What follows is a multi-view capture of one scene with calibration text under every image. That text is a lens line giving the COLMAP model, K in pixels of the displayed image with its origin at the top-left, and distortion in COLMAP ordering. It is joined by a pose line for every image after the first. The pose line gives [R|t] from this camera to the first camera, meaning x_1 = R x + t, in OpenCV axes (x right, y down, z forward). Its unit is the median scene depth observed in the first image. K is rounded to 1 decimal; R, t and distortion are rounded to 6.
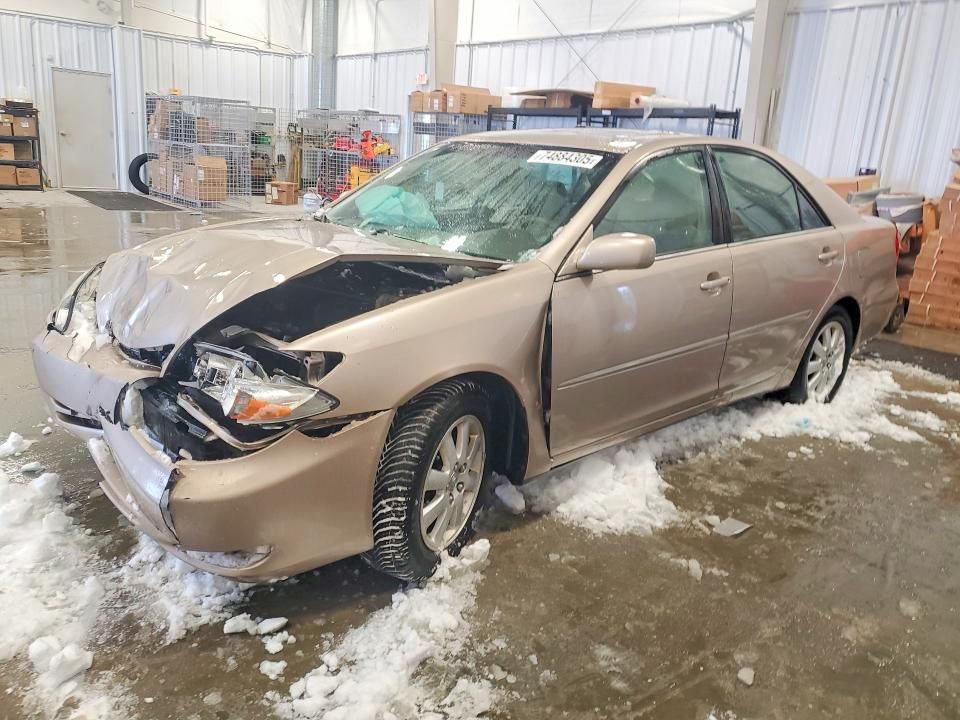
lens RADIAL K [[787.2, 0, 454.9], [0, 787.2, 358.9], [0, 0, 1]] dist [0.017350, 0.004586]
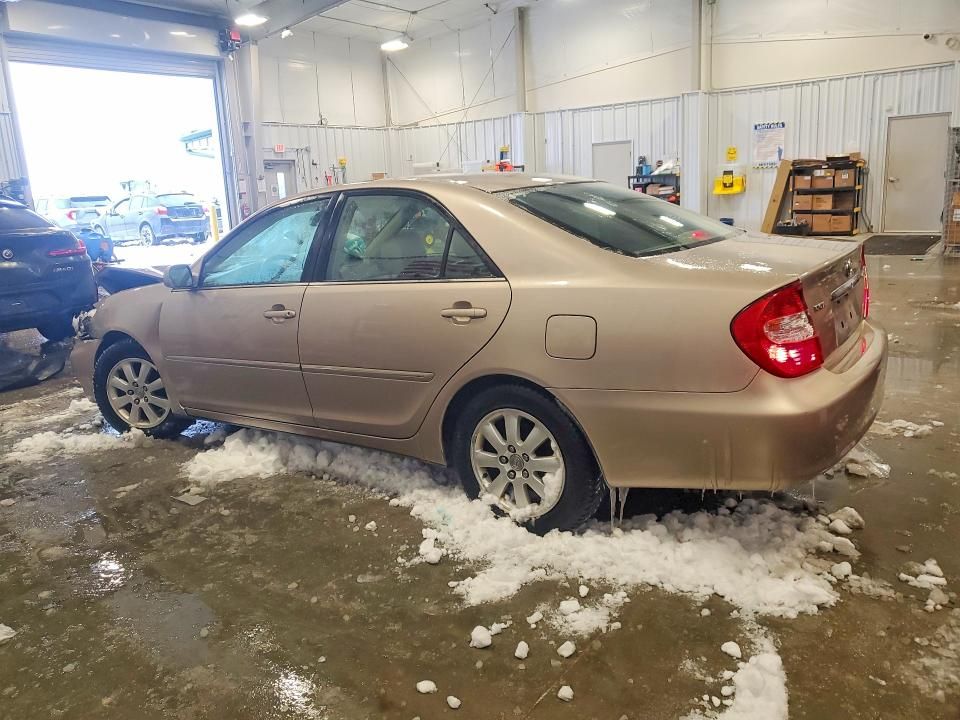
lens RADIAL K [[787.2, 0, 454.9], [0, 787.2, 358.9], [0, 0, 1]] dist [0.017350, 0.004586]
pose [[0.177920, 0.139077, -0.974167, 0.449941], [-0.193561, 0.975568, 0.103925, -0.060537], [0.964821, 0.170070, 0.200492, 0.308957]]
